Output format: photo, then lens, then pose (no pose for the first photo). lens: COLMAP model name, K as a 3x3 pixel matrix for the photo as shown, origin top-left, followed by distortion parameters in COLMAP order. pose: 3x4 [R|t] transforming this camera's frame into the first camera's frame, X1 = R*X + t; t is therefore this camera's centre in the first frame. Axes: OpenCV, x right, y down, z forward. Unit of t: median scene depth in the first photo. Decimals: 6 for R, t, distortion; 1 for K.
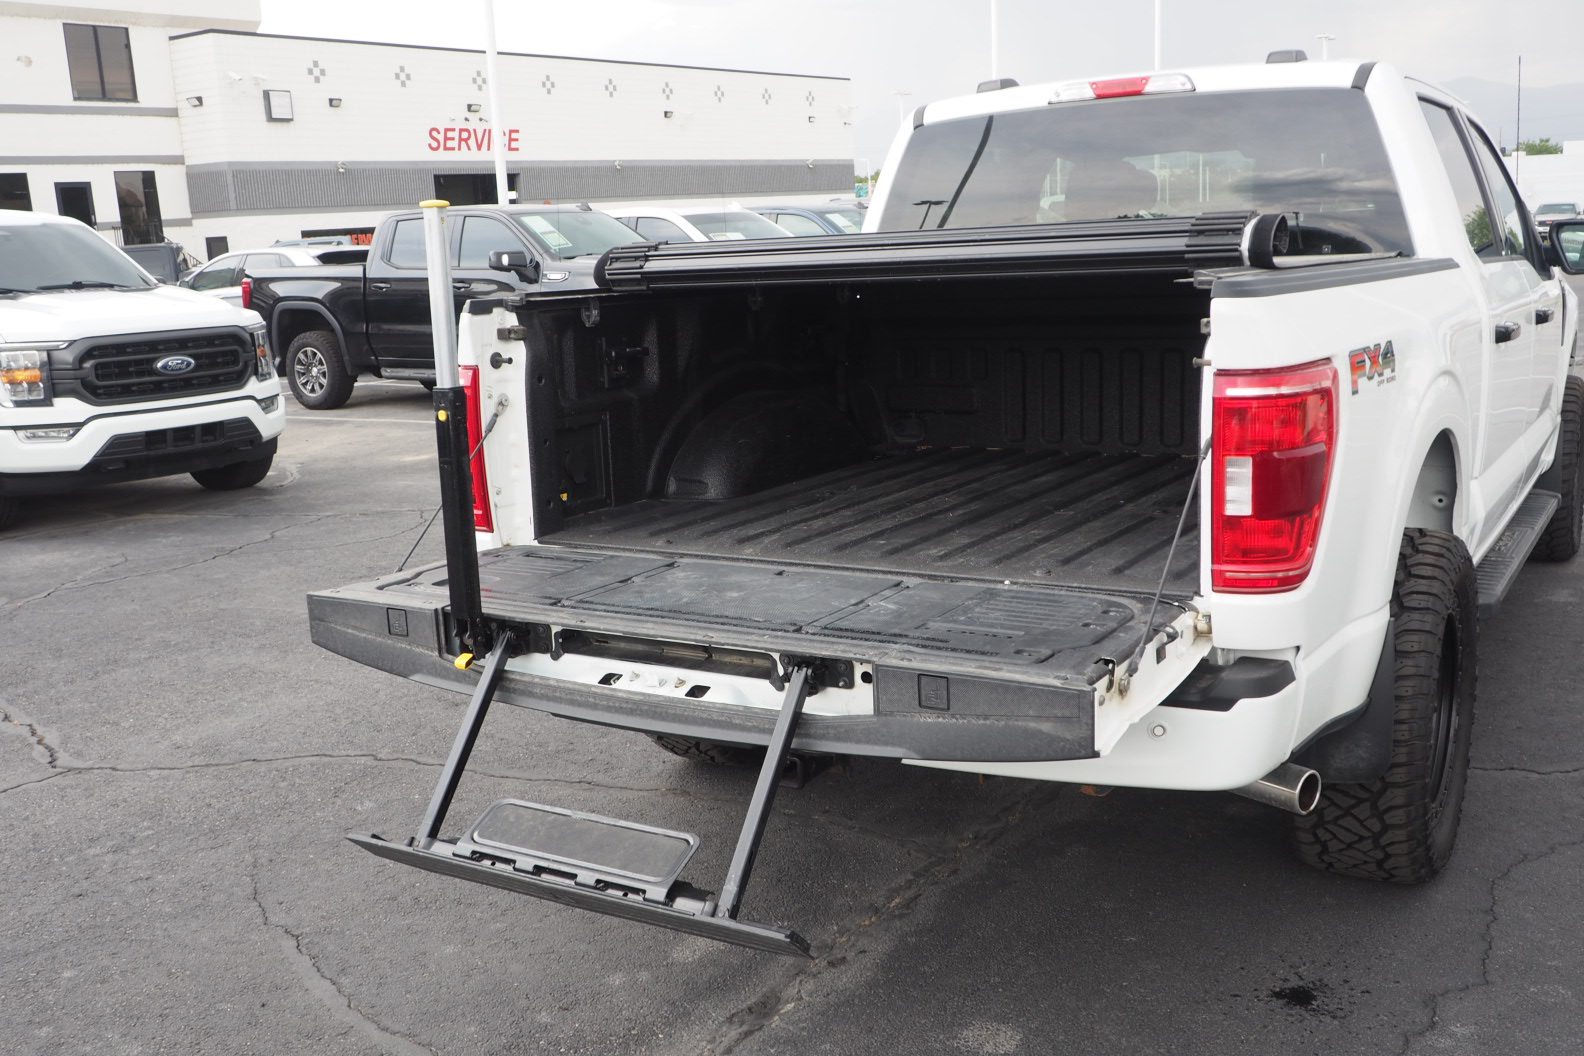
lens RADIAL K [[1505.6, 0, 806.7], [0, 1505.6, 553.4], [0, 0, 1]] dist [-0.007219, 0.000000]
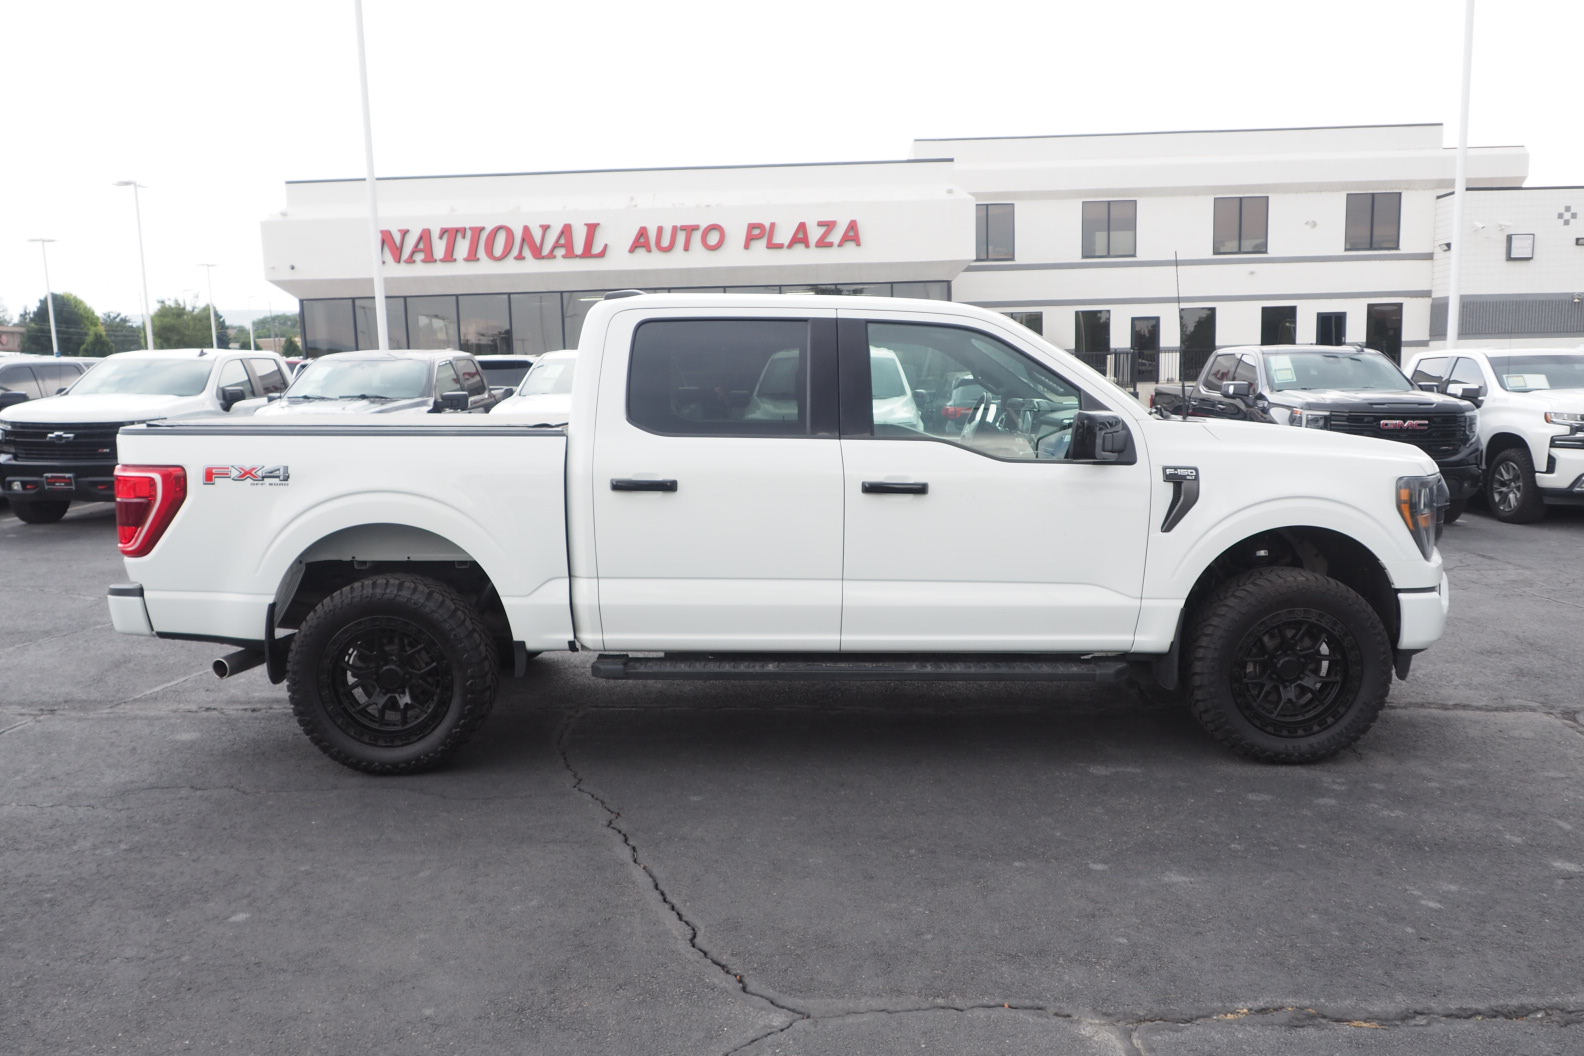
lens RADIAL K [[1217.5, 0, 814.5], [0, 1217.5, 534.7], [0, 0, 1]] dist [-0.024270, 0.011138]
pose [[0.534547, 0.148118, -0.832058, 1.074499], [-0.190841, 0.980248, 0.051894, -0.136443], [0.823310, 0.131051, 0.552256, 0.353815]]
